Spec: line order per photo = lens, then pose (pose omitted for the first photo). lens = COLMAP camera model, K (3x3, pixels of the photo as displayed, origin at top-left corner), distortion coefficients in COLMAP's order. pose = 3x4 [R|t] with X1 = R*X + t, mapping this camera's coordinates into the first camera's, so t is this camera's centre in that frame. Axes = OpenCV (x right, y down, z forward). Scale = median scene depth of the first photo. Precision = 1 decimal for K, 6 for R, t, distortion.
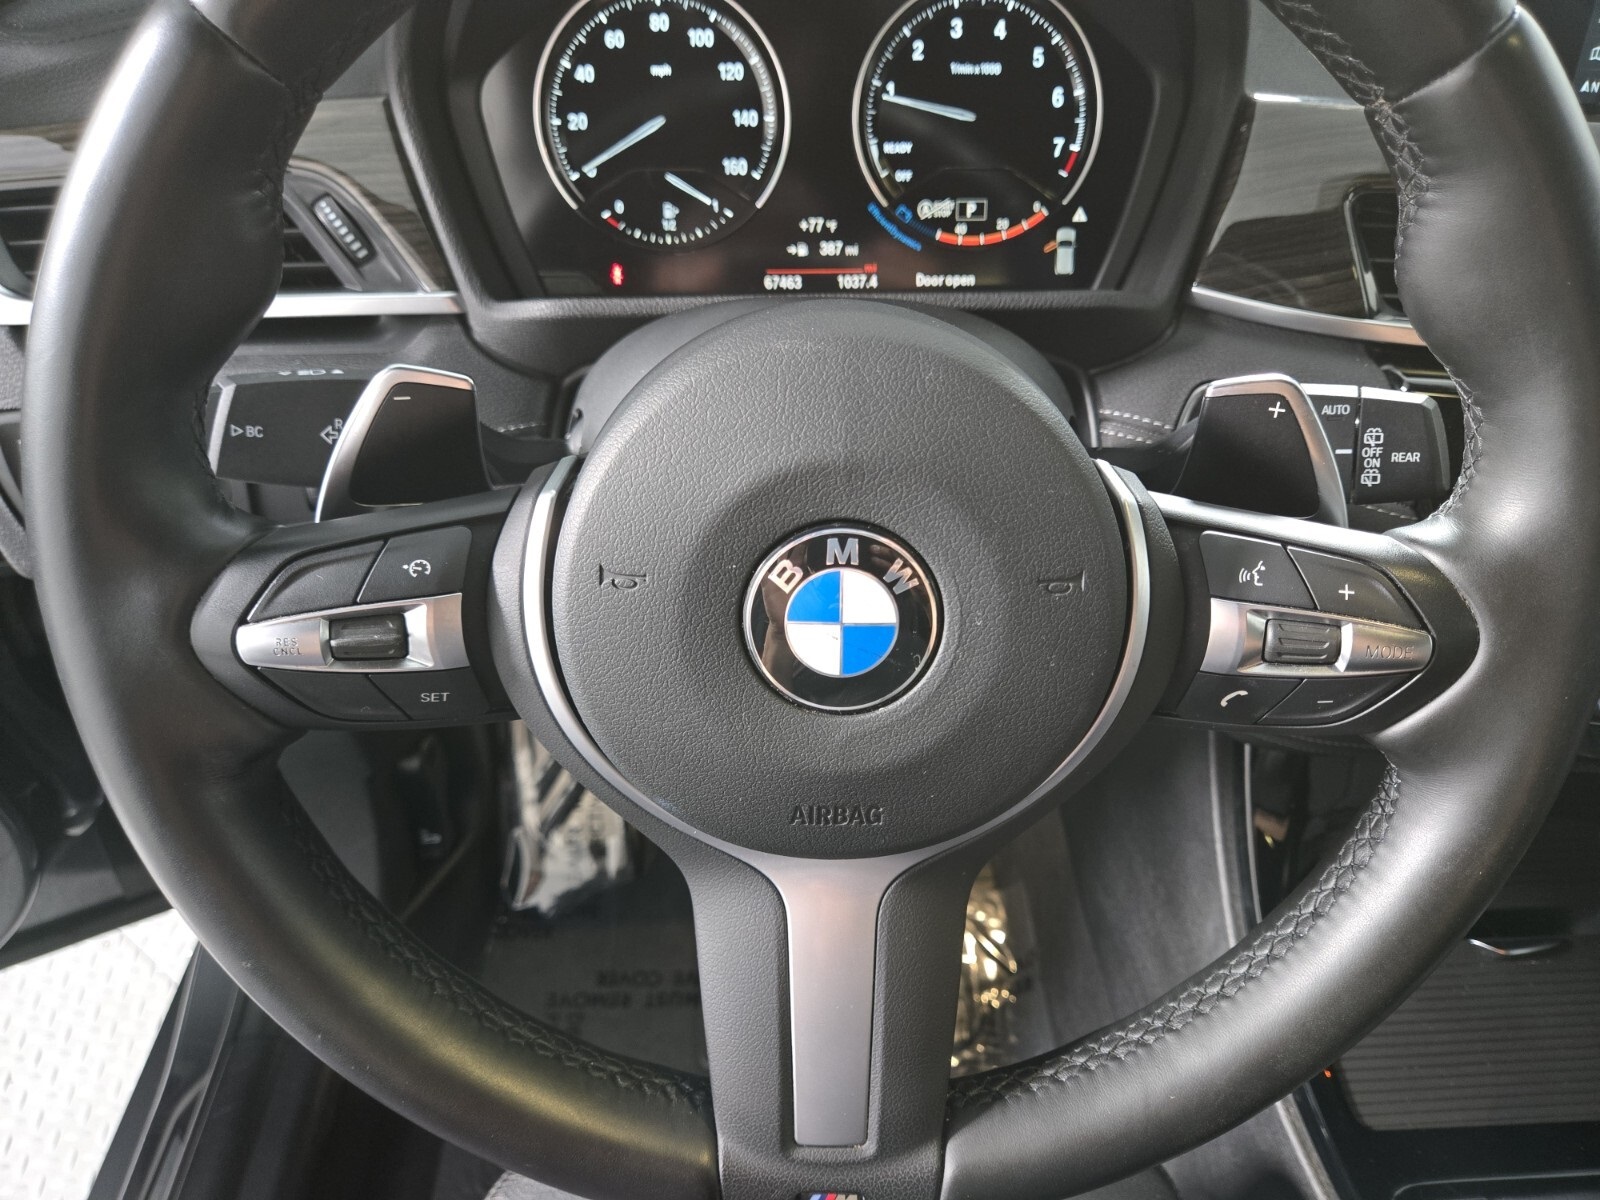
lens RADIAL K [[1120.1, 0, 817.3], [0, 1120.1, 593.7], [0, 0, 1]] dist [0.043303, -0.055730]
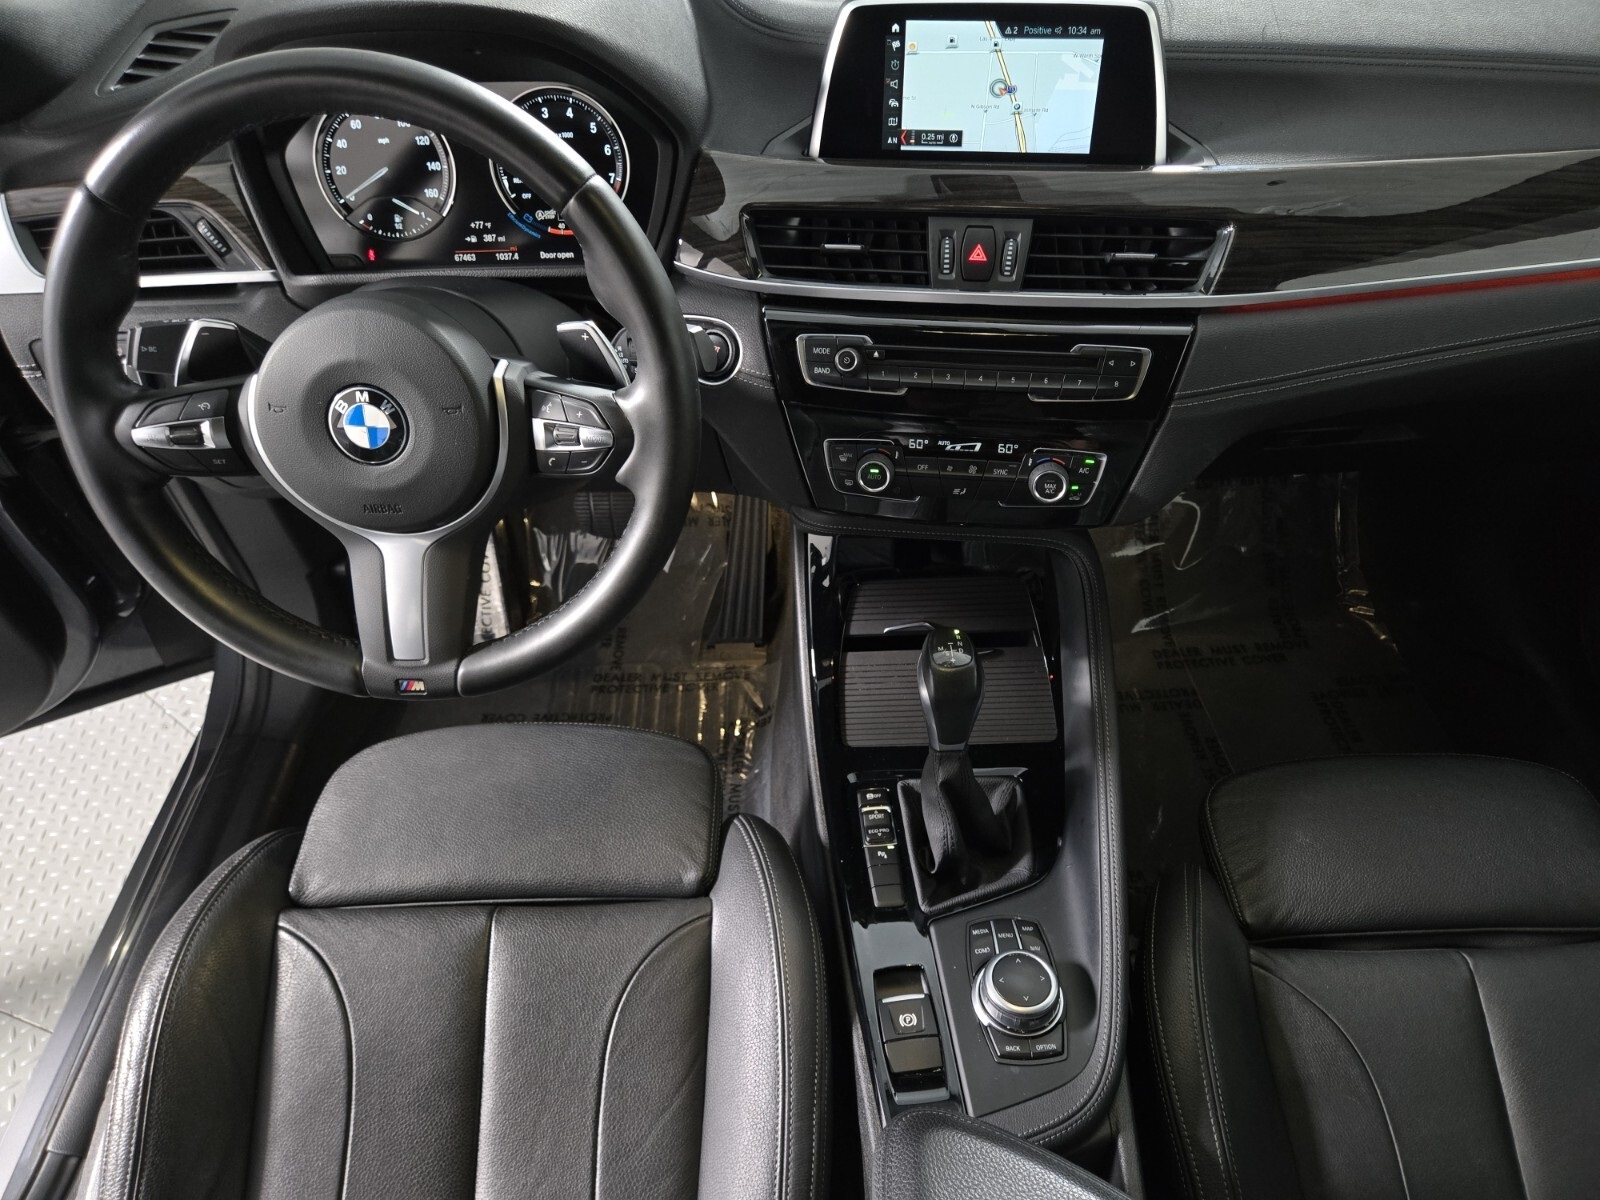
lens RADIAL K [[1090.4, 0, 802.2], [0, 1090.4, 594.7], [0, 0, 1]] dist [0.068010, -0.064458]
pose [[0.998205, -0.001370, -0.059867, 0.639650], [0.007094, 0.995403, 0.095517, 0.097015], [0.059461, -0.095770, 0.993626, -0.796805]]
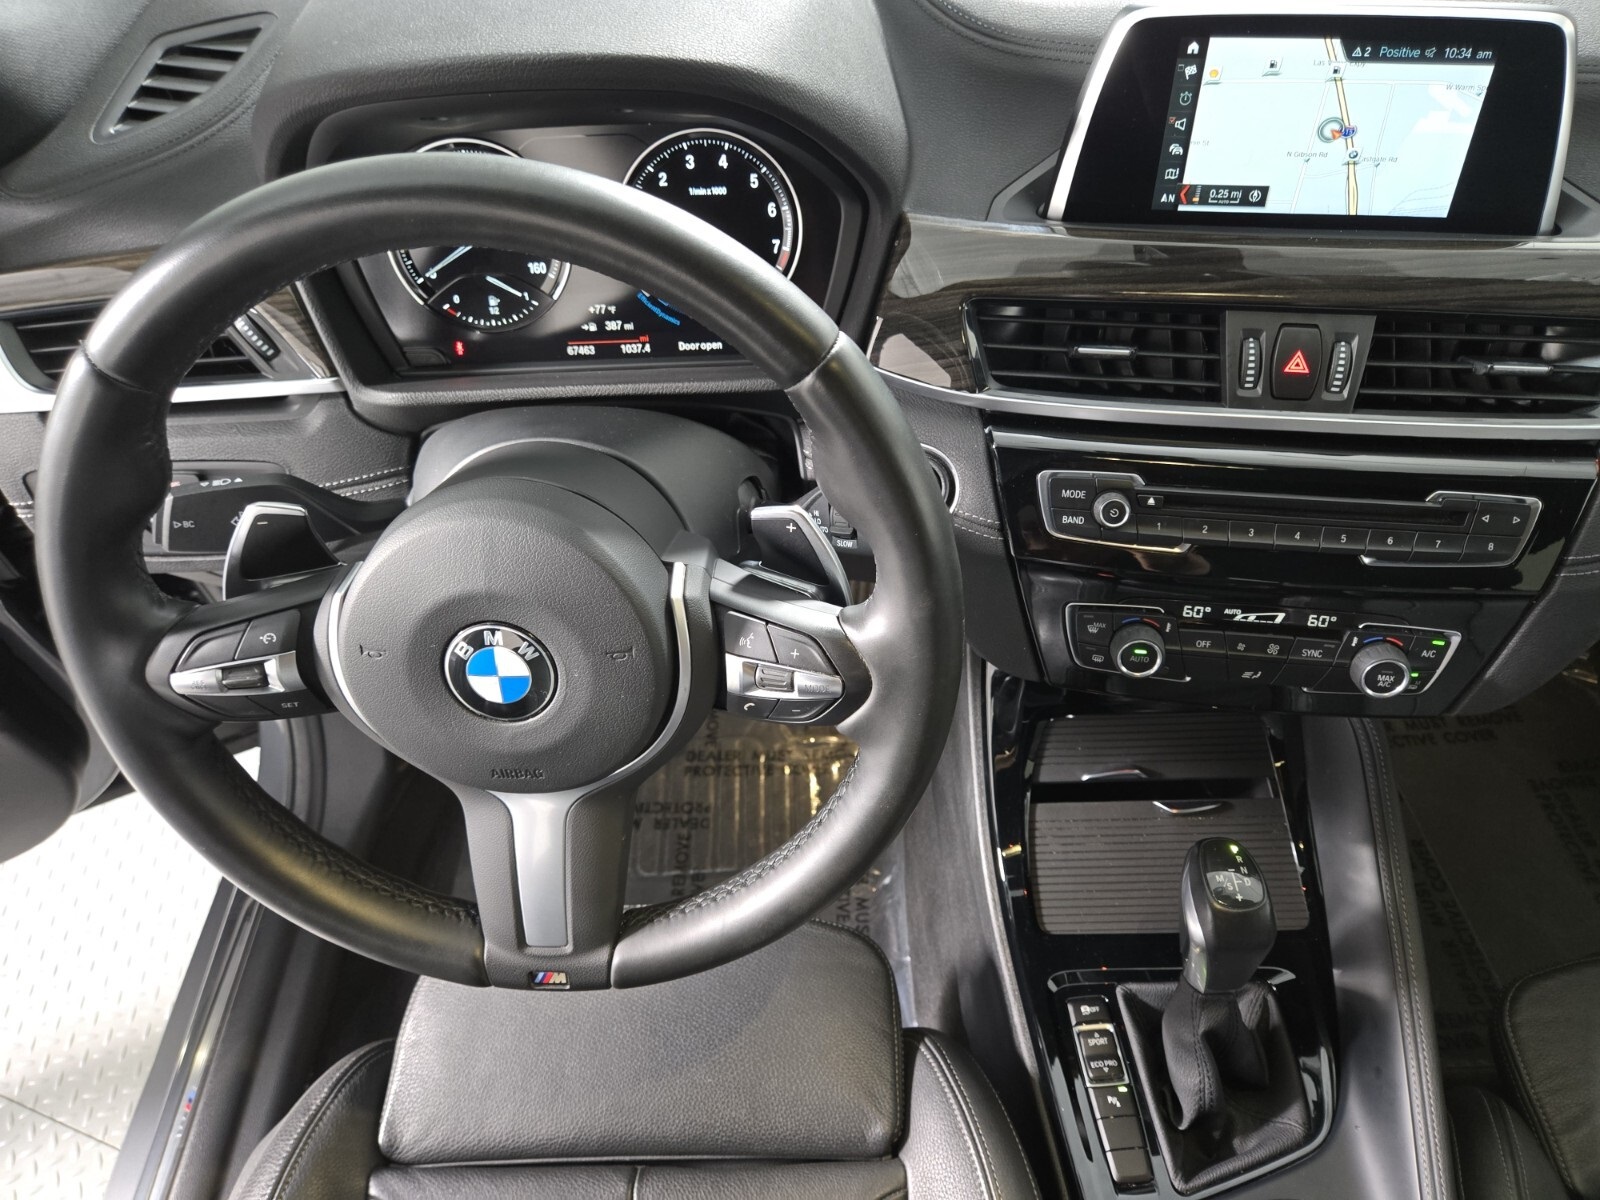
lens RADIAL K [[1095.9, 0, 800.0], [0, 1095.9, 600.0], [0, 0, 1]] dist [0.066230, -0.066228]
pose [[0.997246, -0.001009, -0.074158, 0.352045], [0.013847, 0.984858, 0.172810, -0.216634], [0.072861, -0.173361, 0.982159, -0.367460]]
